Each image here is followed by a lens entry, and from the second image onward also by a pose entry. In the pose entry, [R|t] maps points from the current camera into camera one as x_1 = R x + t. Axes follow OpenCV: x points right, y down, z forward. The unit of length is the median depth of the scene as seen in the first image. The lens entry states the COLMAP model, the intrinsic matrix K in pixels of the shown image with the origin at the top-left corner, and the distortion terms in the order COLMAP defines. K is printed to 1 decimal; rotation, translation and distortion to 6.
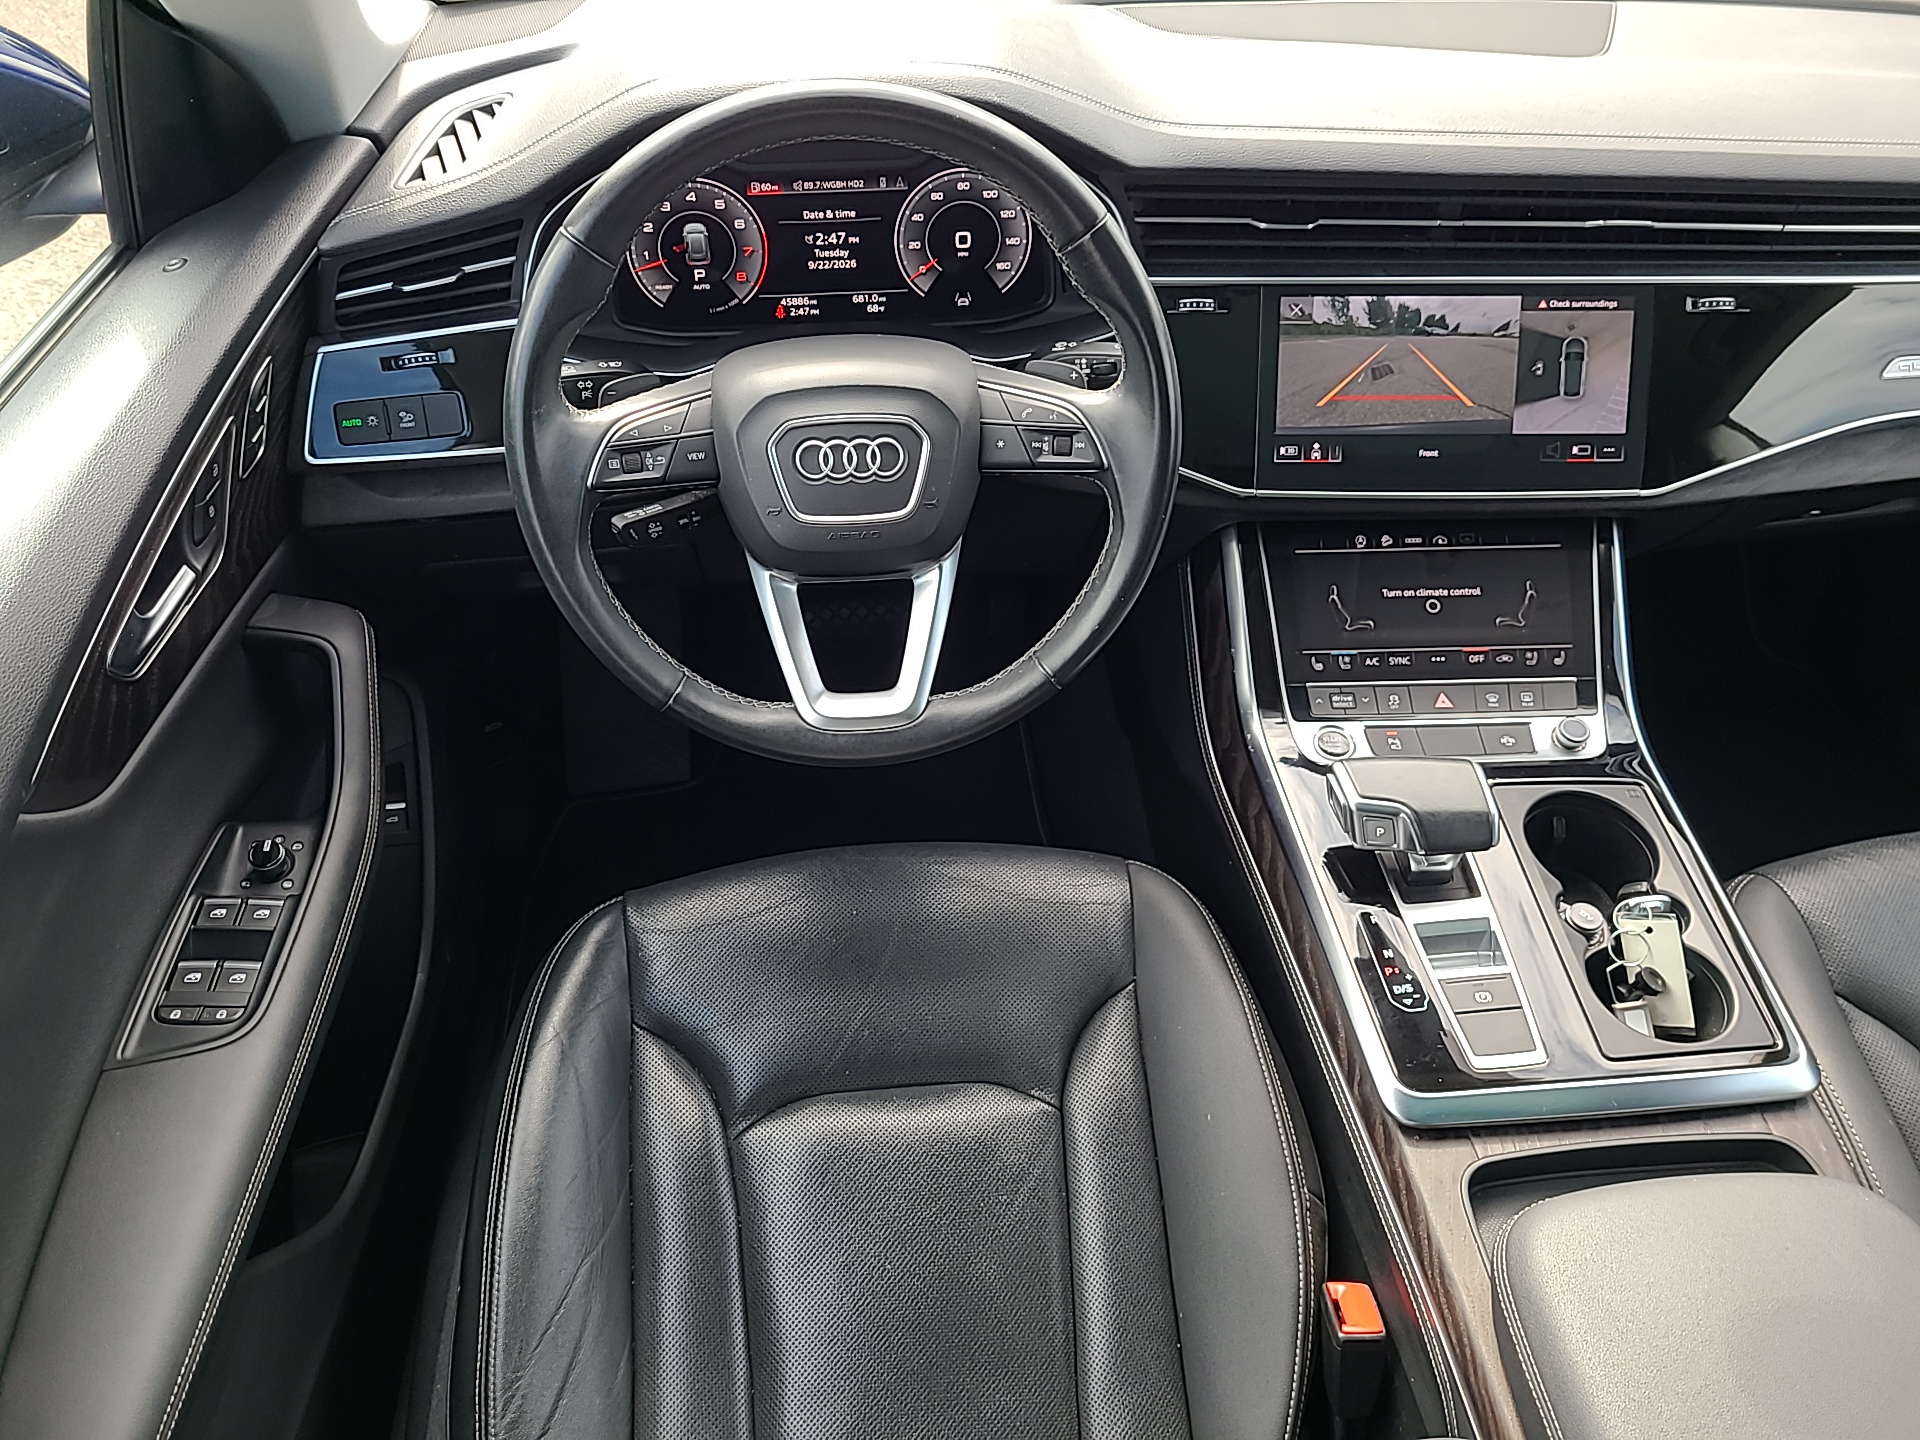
lens RADIAL K [[1516.8, 0, 941.9], [0, 1516.8, 722.1], [0, 0, 1]] dist [0.043993, -0.007019]
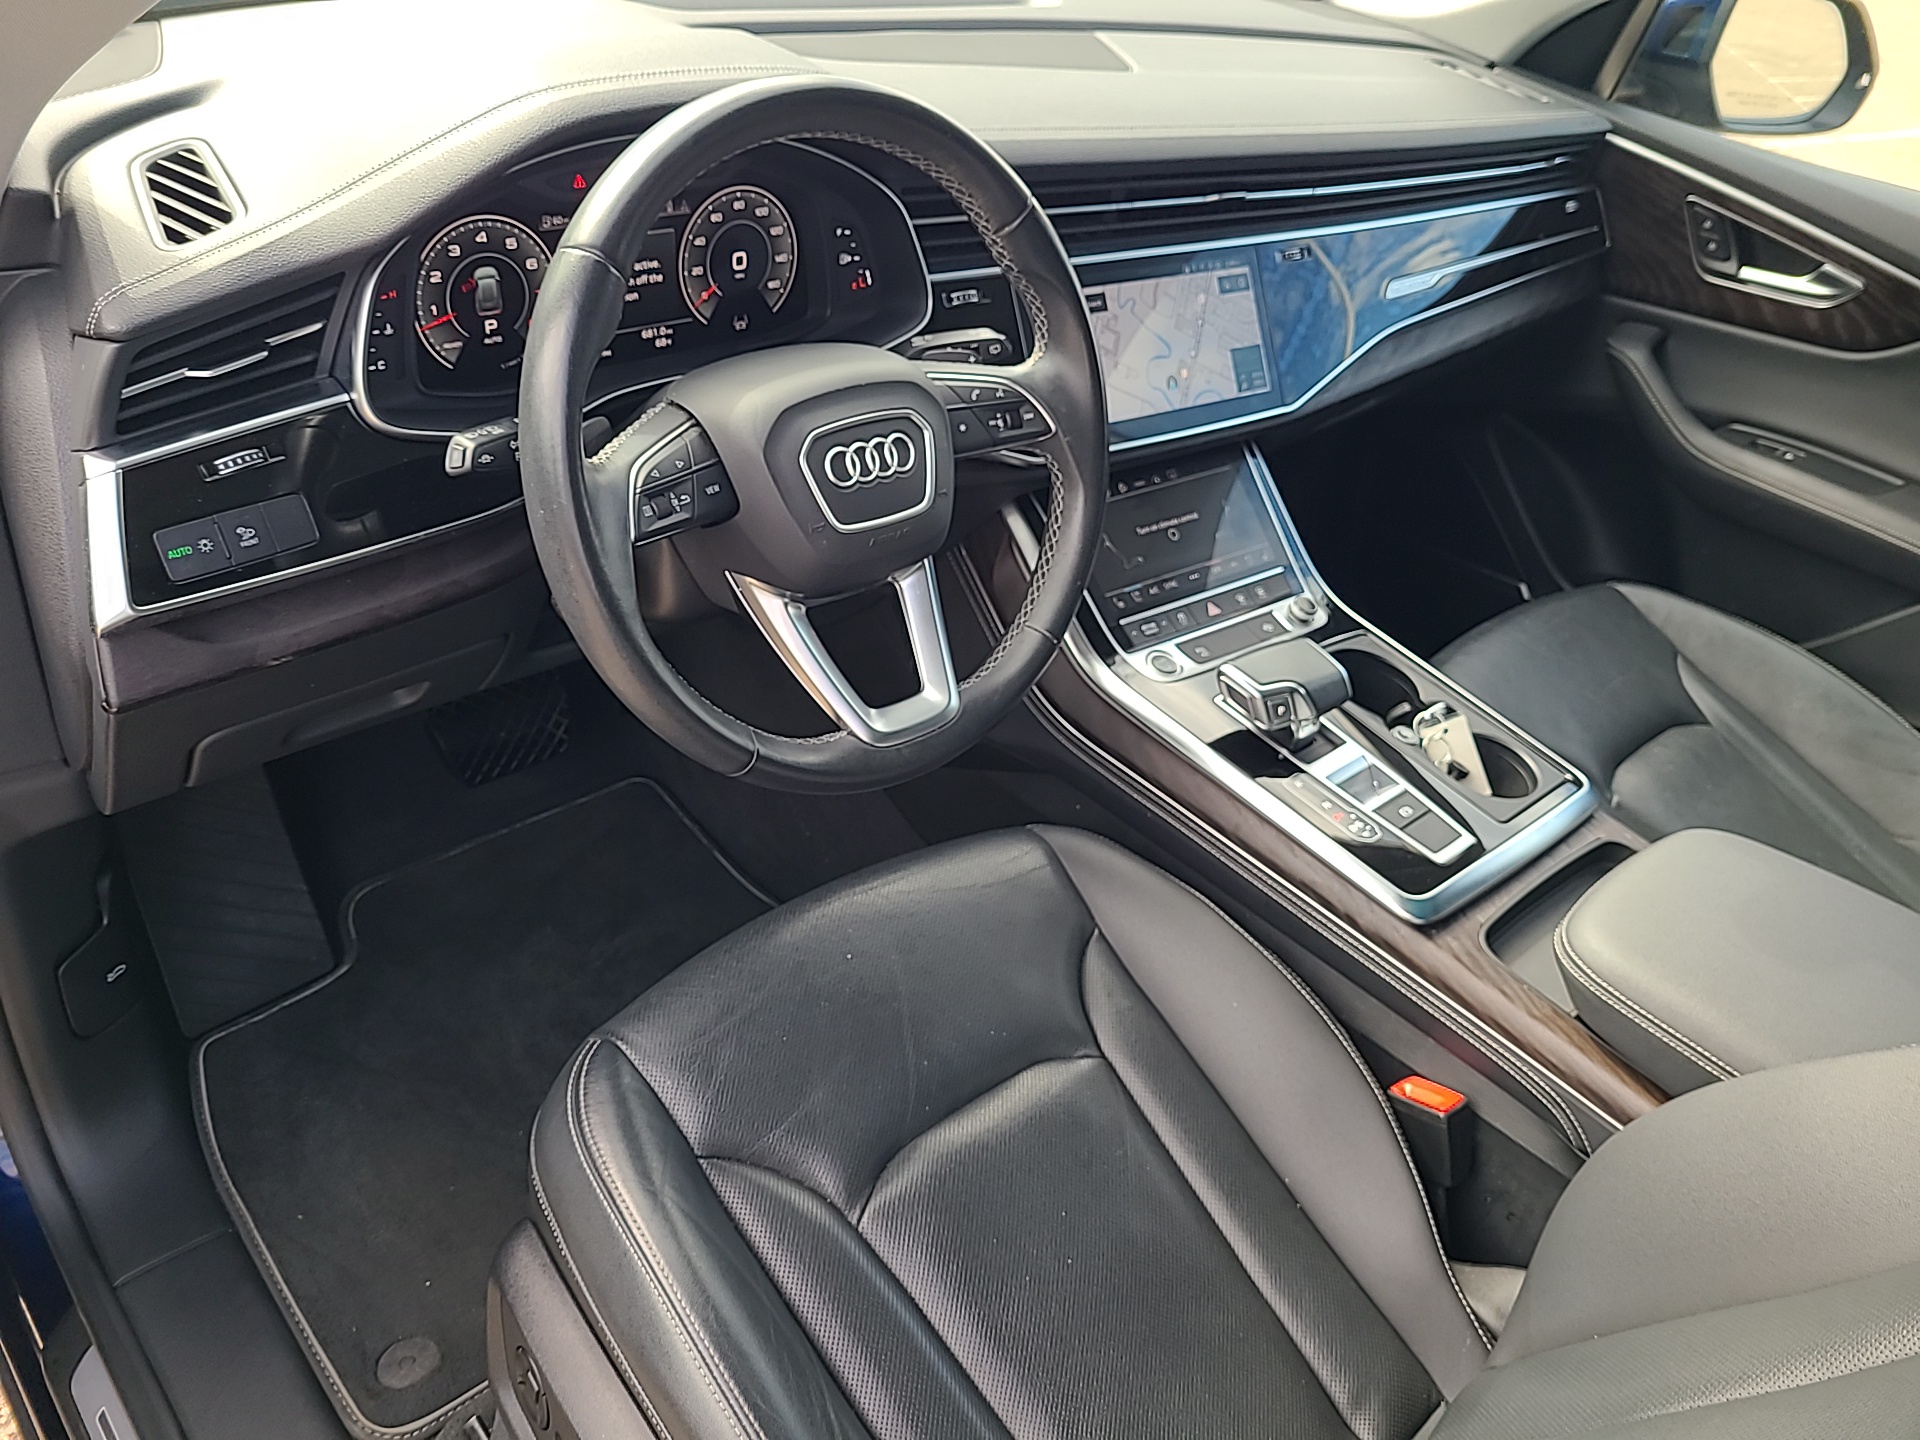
lens RADIAL K [[1516.8, 0, 941.9], [0, 1516.8, 722.1], [0, 0, 1]] dist [0.043993, -0.007019]
pose [[0.796560, -0.257205, 0.547118, -0.497409], [0.292025, 0.956102, 0.024307, -0.020071], [-0.529352, 0.140410, 0.836703, 0.157048]]
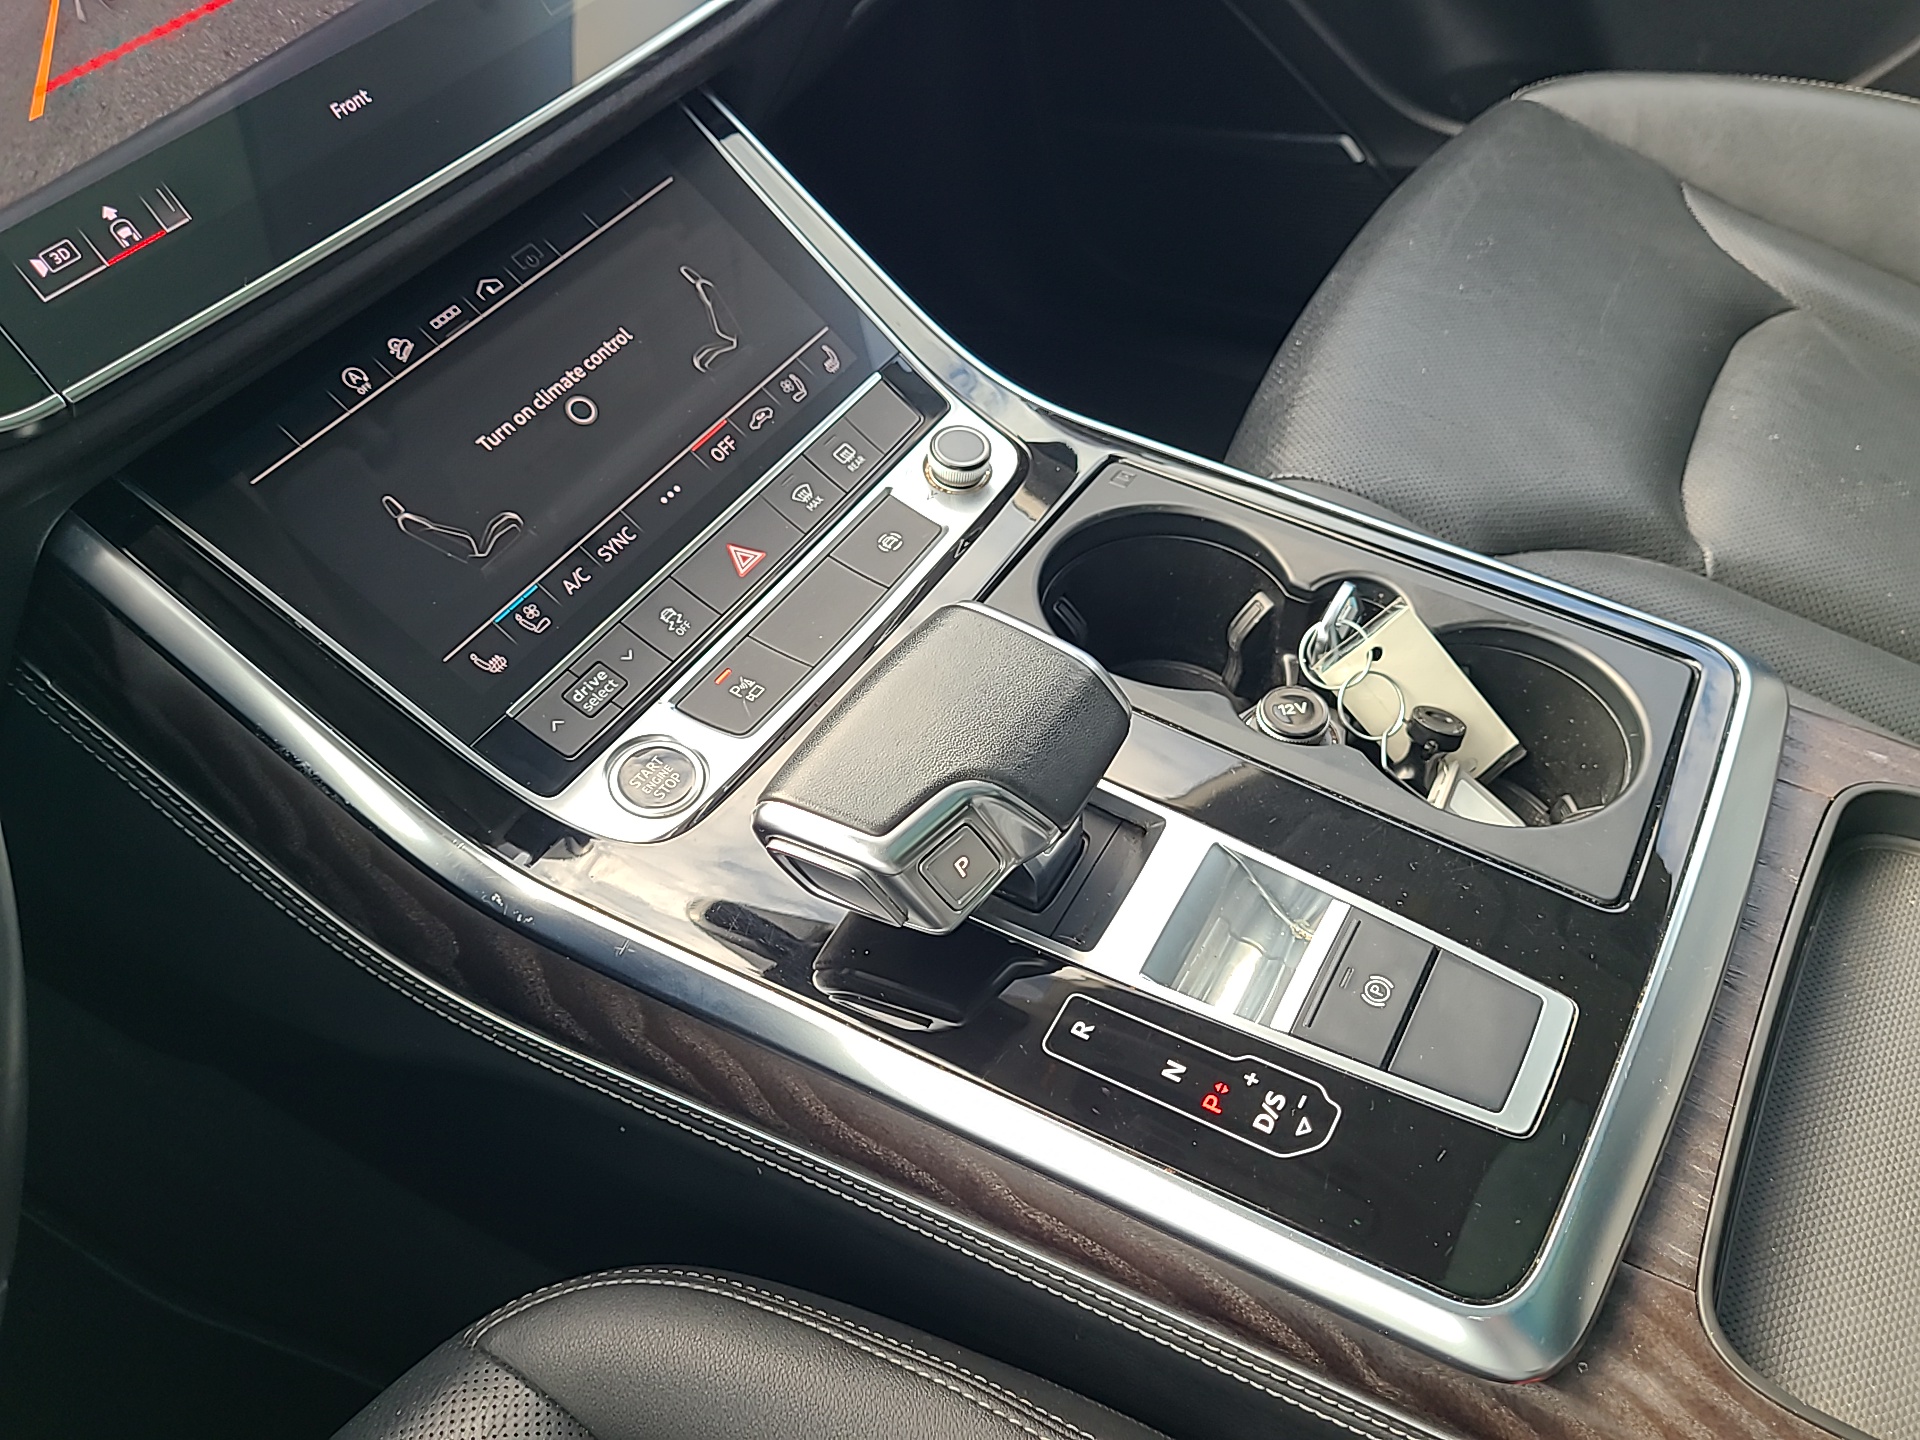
lens RADIAL K [[1631.8, 0, 926.1], [0, 1631.8, 727.8], [0, 0, 1]] dist [0.022025, 0.001766]
pose [[0.579844, -0.628378, 0.518577, 0.072844], [0.612948, 0.755774, 0.230435, -0.055690], [-0.536727, 0.184244, 0.823394, 0.581081]]
